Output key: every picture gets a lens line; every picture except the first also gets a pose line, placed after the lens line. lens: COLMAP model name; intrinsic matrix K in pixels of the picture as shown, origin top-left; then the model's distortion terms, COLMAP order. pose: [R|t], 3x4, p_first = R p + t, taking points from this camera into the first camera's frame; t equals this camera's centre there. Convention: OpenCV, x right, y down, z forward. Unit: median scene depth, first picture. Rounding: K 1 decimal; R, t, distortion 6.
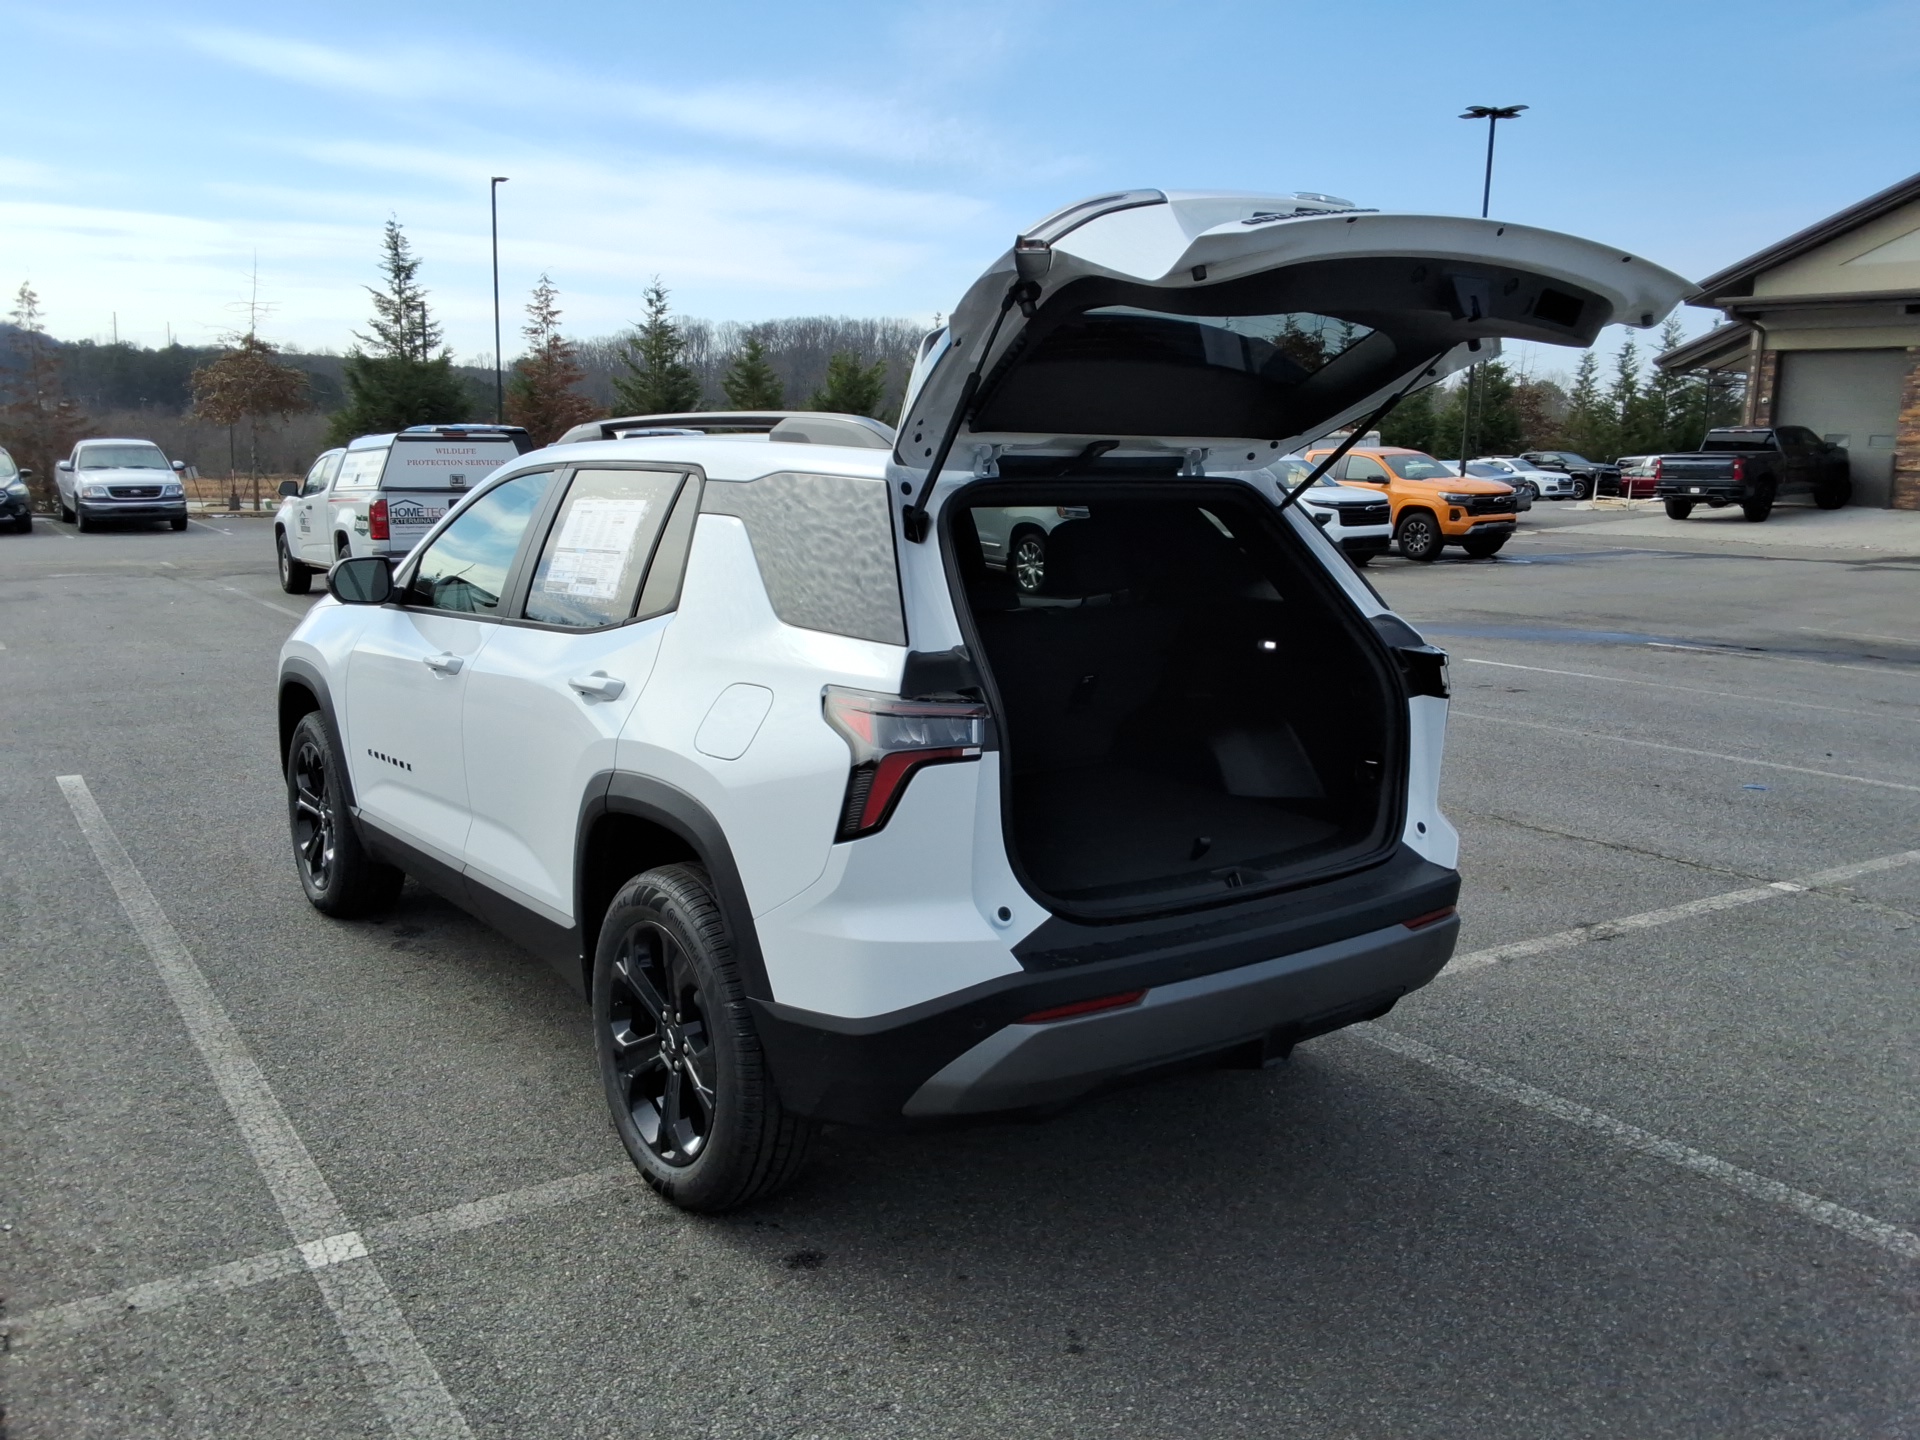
lens RADIAL K [[1531.1, 0, 969.8], [0, 1531.1, 707.9], [0, 0, 1]] dist [0.116796, -0.181787]
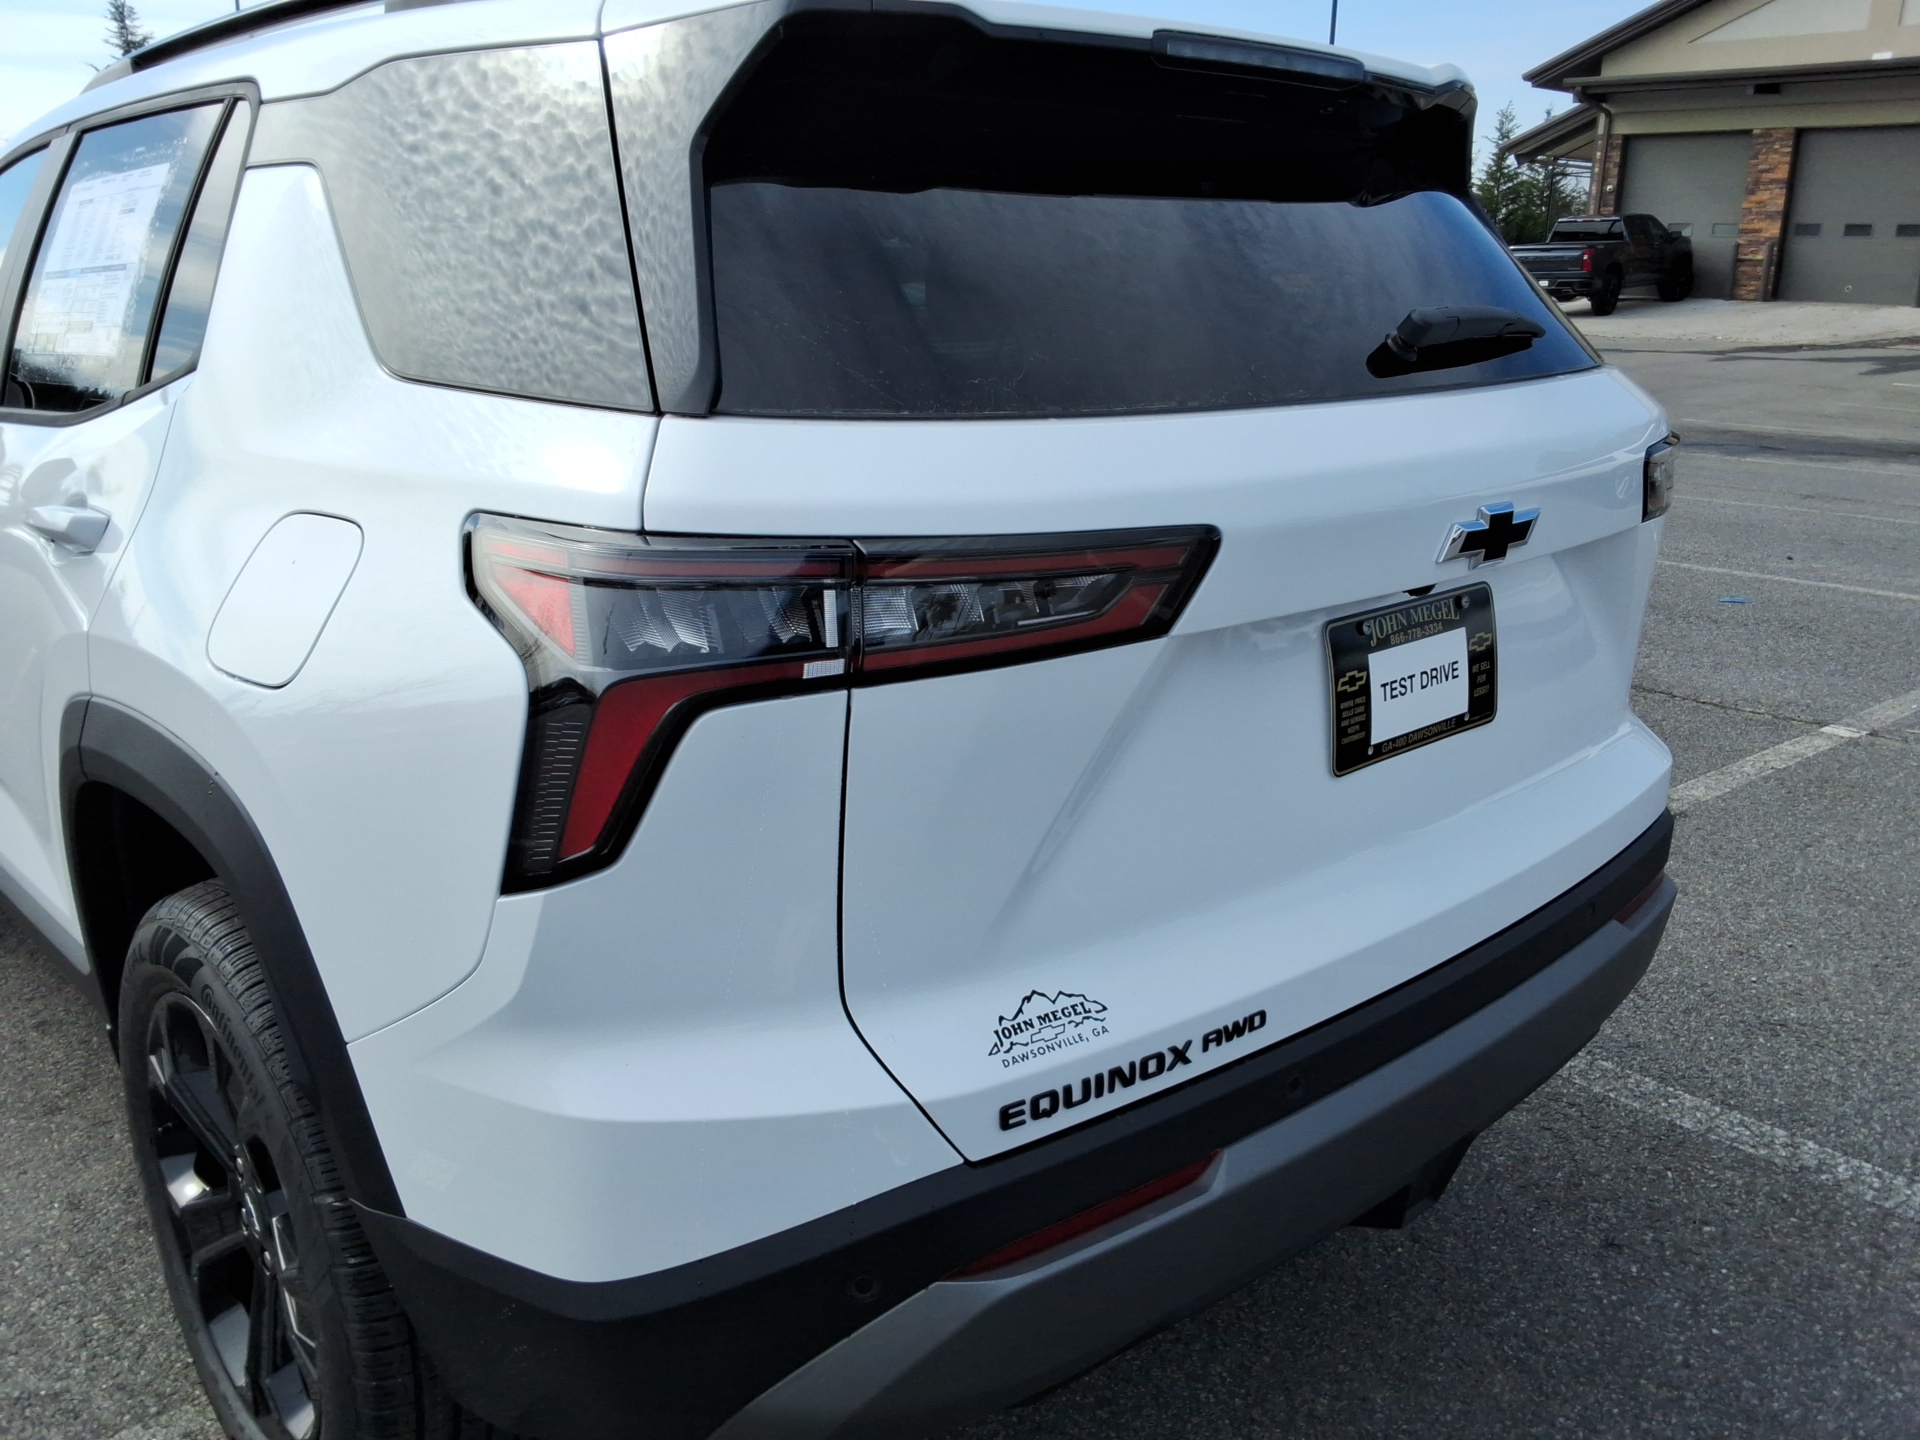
lens RADIAL K [[1531.1, 0, 969.8], [0, 1531.1, 707.9], [0, 0, 1]] dist [0.116796, -0.181787]
pose [[0.993968, -0.040433, 0.101948, -0.000479], [0.028354, 0.992696, 0.117260, -0.001566], [-0.105944, -0.113662, 0.987855, 0.116123]]
